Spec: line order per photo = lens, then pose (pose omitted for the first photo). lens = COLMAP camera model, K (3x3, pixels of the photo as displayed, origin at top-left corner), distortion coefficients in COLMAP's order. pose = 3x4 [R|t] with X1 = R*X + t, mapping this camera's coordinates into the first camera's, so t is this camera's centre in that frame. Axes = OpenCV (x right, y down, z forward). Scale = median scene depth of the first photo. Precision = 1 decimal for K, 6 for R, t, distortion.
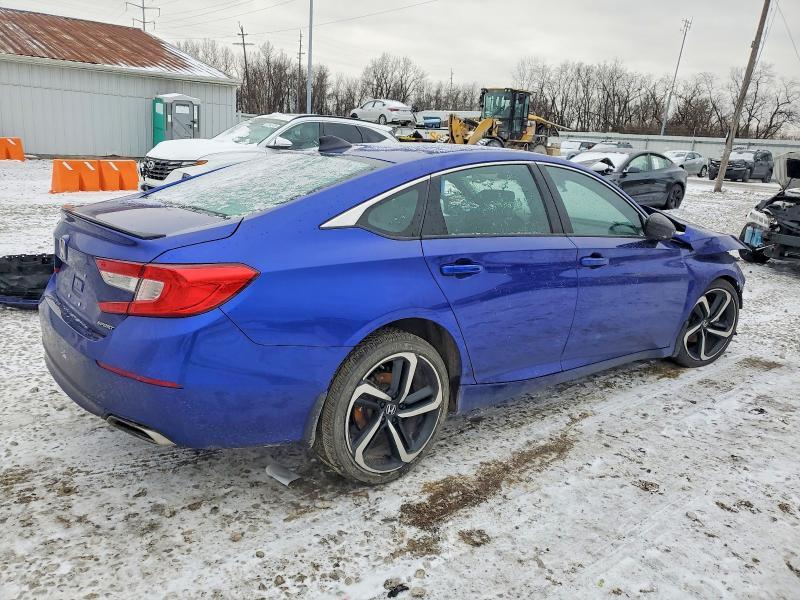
lens RADIAL K [[603.7, 0, 399.5], [0, 603.7, 299.6], [0, 0, 1]] dist [-0.006558, -0.007522]
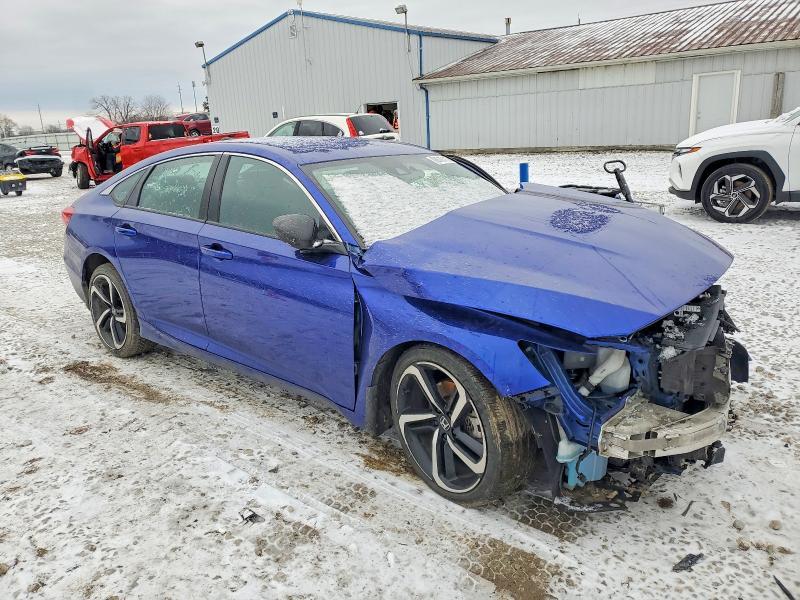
lens RADIAL K [[603.7, 0, 399.5], [0, 603.7, 300.4], [0, 0, 1]] dist [-0.006558, -0.007522]
pose [[0.220339, 0.210439, -0.952453, 1.365693], [-0.196502, 0.966008, 0.167976, -0.216152], [0.955425, 0.150148, 0.254201, 1.064897]]
